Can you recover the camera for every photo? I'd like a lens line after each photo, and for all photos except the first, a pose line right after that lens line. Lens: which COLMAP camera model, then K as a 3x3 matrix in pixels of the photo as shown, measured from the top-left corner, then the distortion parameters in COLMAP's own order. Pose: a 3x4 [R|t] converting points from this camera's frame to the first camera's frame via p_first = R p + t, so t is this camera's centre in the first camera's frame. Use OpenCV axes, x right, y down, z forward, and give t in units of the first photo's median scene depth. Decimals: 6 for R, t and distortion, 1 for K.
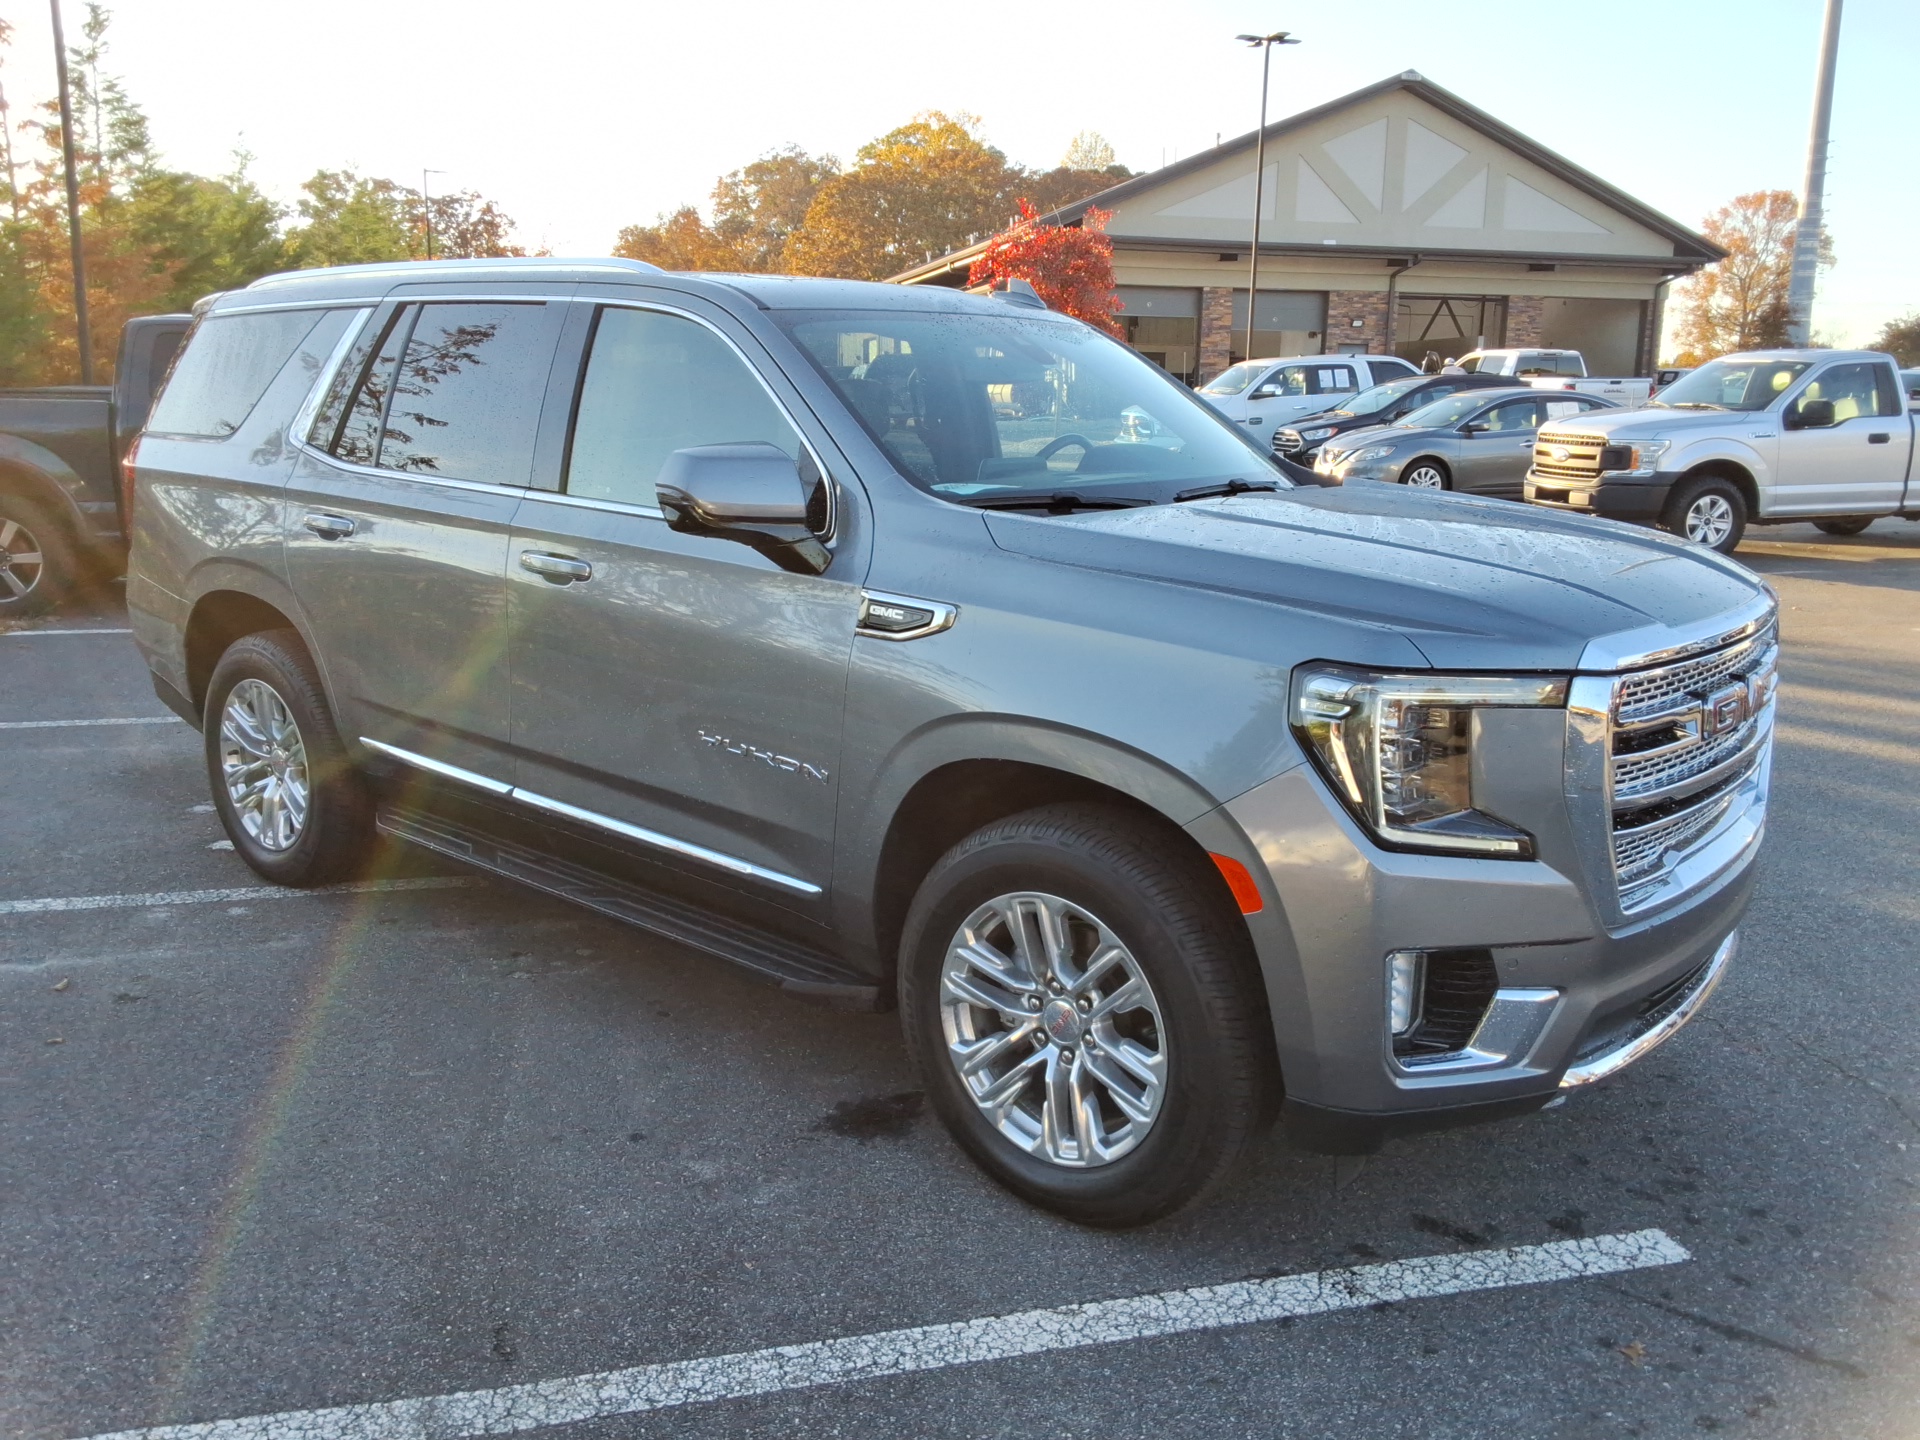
lens RADIAL K [[1536.0, 0, 969.1], [0, 1536.0, 716.3], [0, 0, 1]] dist [0.114753, -0.170667]
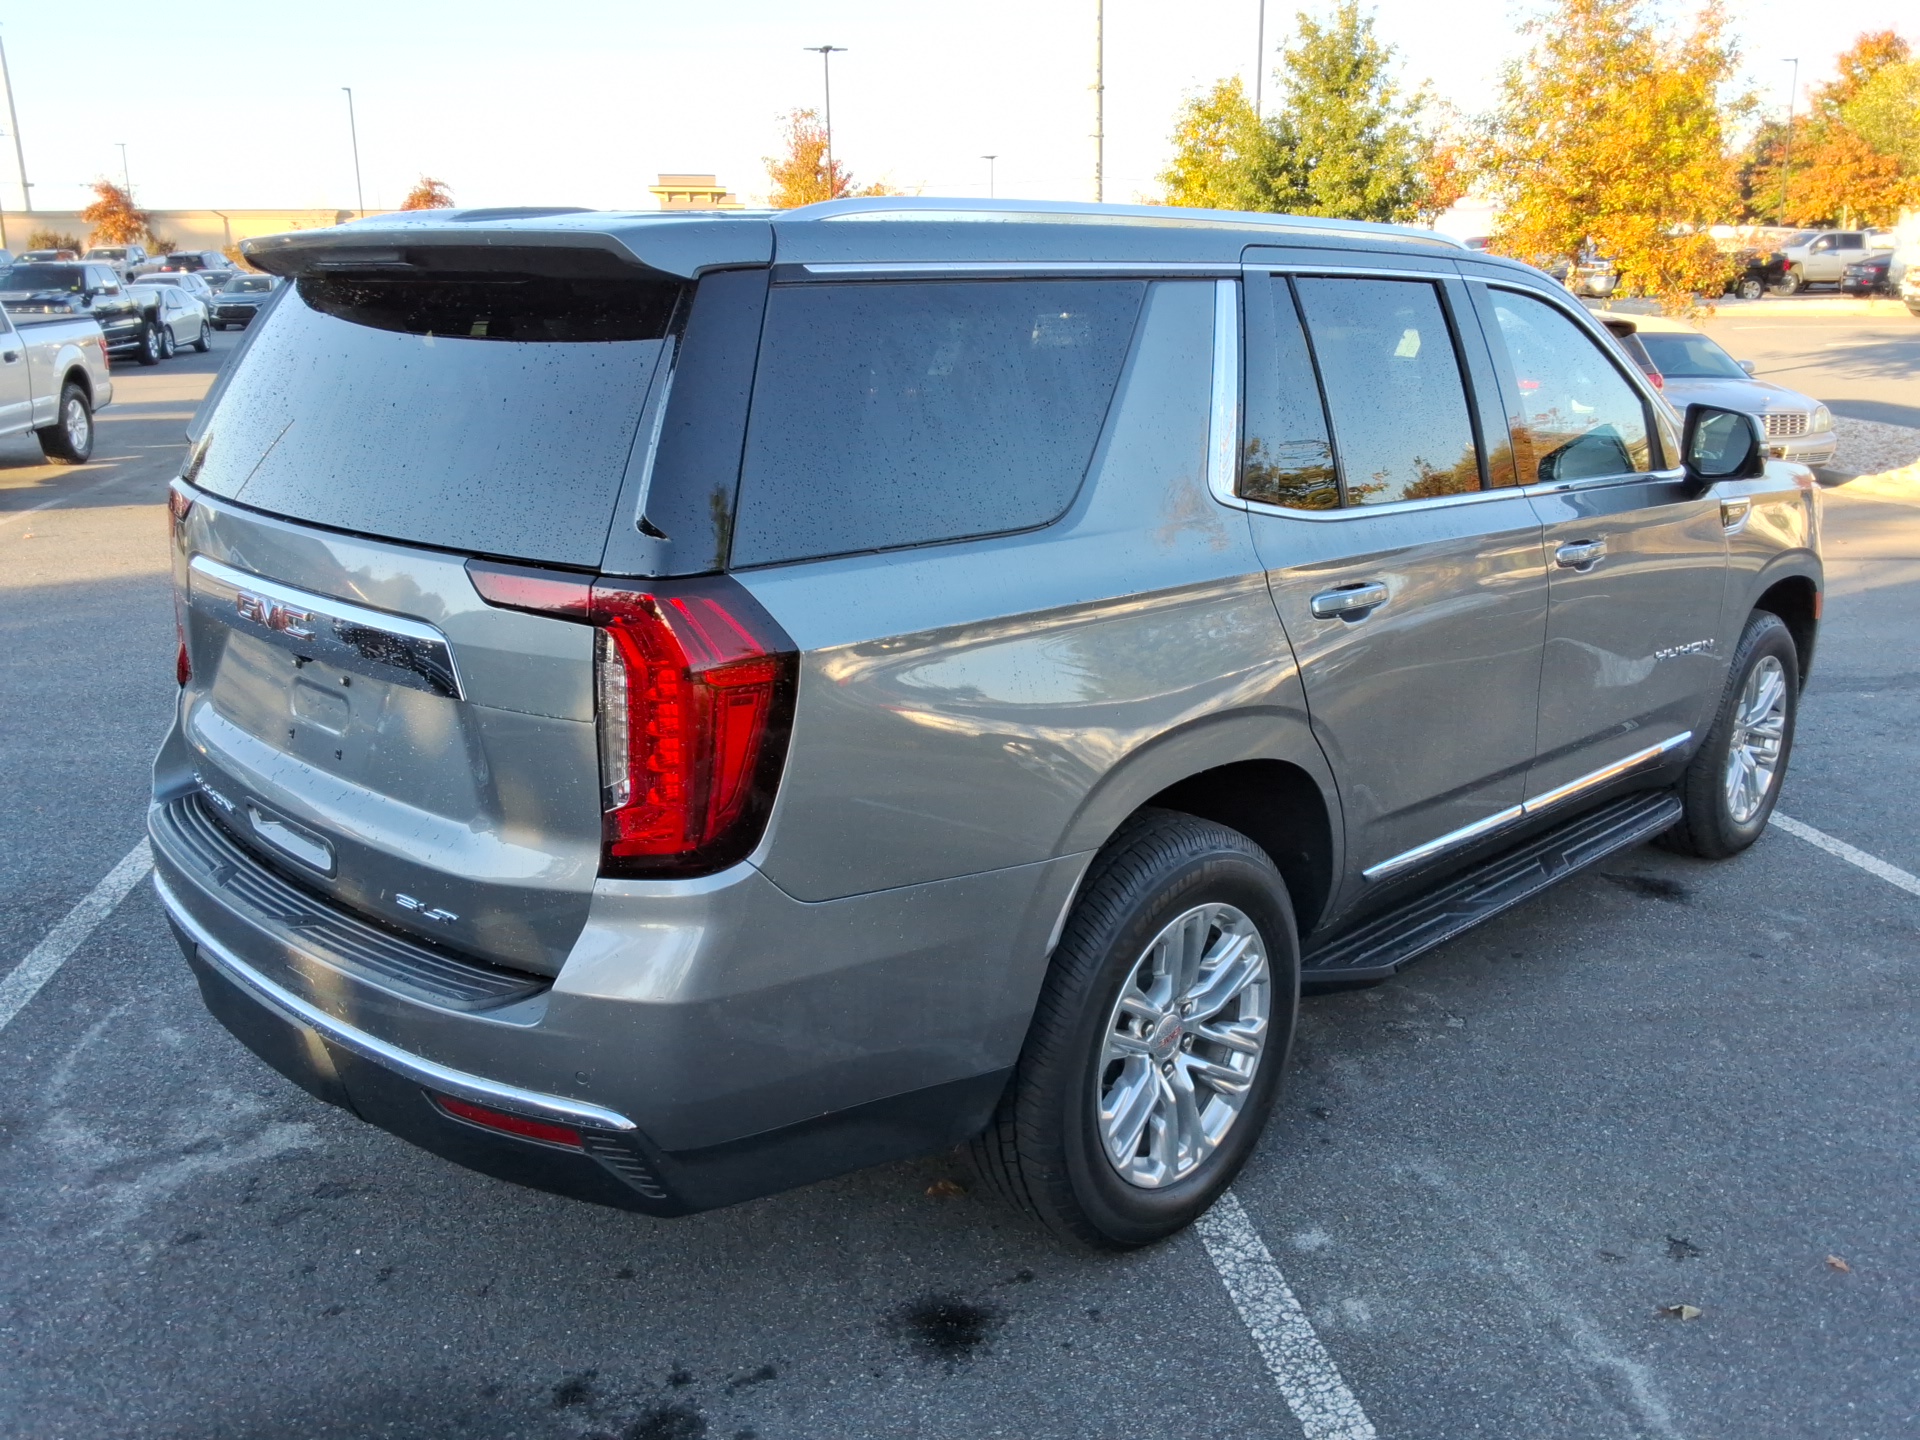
lens RADIAL K [[1536.0, 0, 969.1], [0, 1536.0, 716.3], [0, 0, 1]] dist [0.114753, -0.170667]
pose [[0.080550, -0.272331, 0.958826, -0.152680], [0.204814, 0.945947, 0.251466, -0.039286], [-0.975481, 0.176125, 0.131973, 0.150503]]
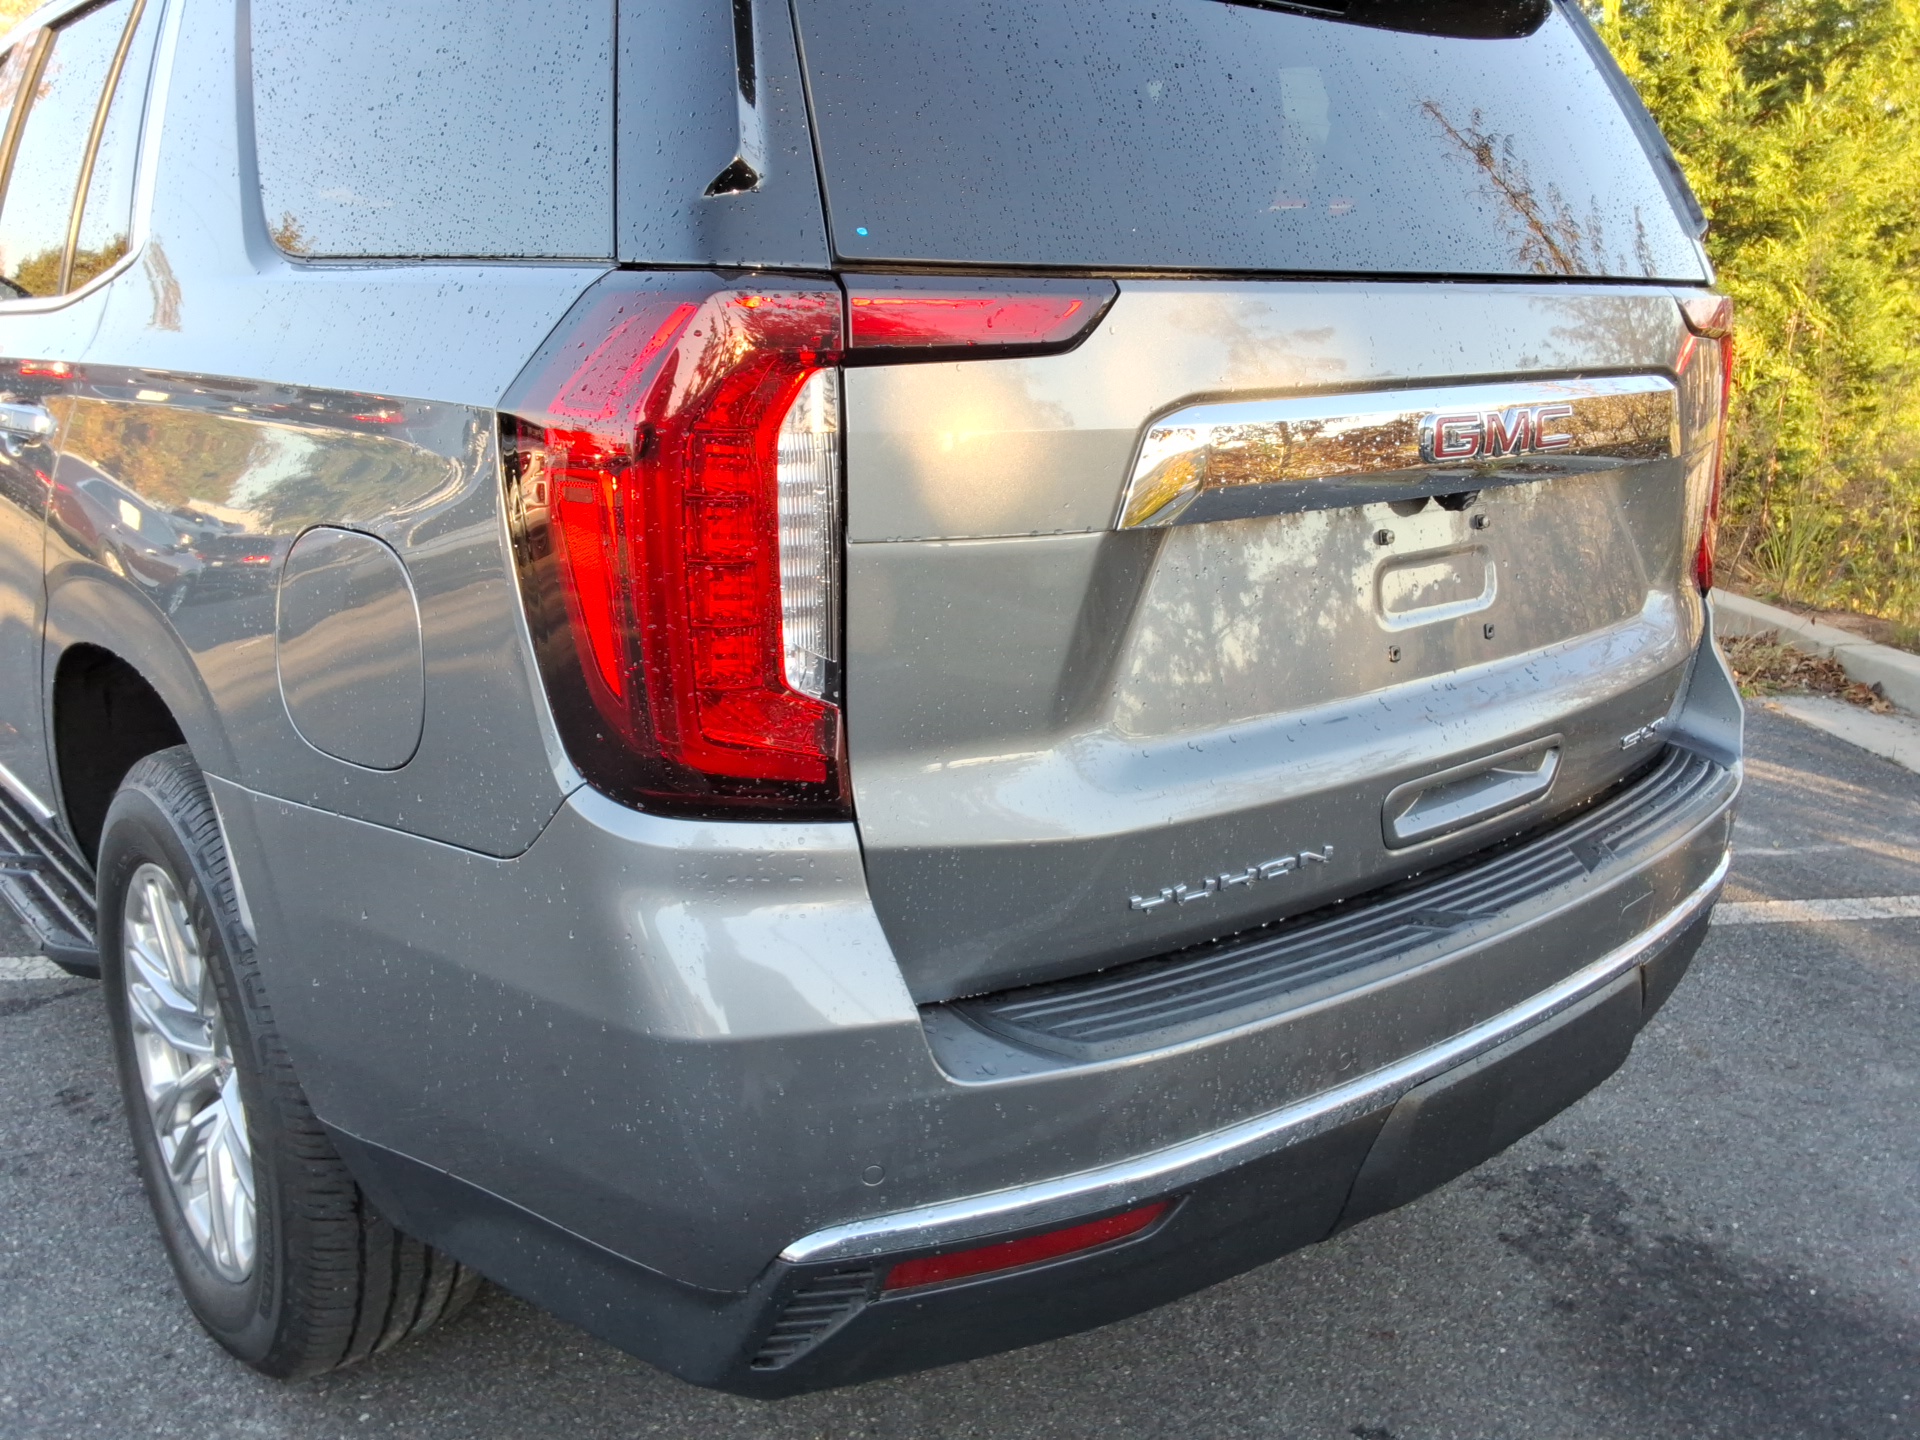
lens RADIAL K [[1571.9, 0, 960.0], [0, 1571.9, 720.0], [0, 0, 1]] dist [0.107604, -0.158759]
pose [[-0.988223, -0.063223, 0.139349, -0.068967], [0.008154, 0.887606, 0.460532, -0.046580], [-0.152803, 0.456245, -0.876637, 0.245070]]
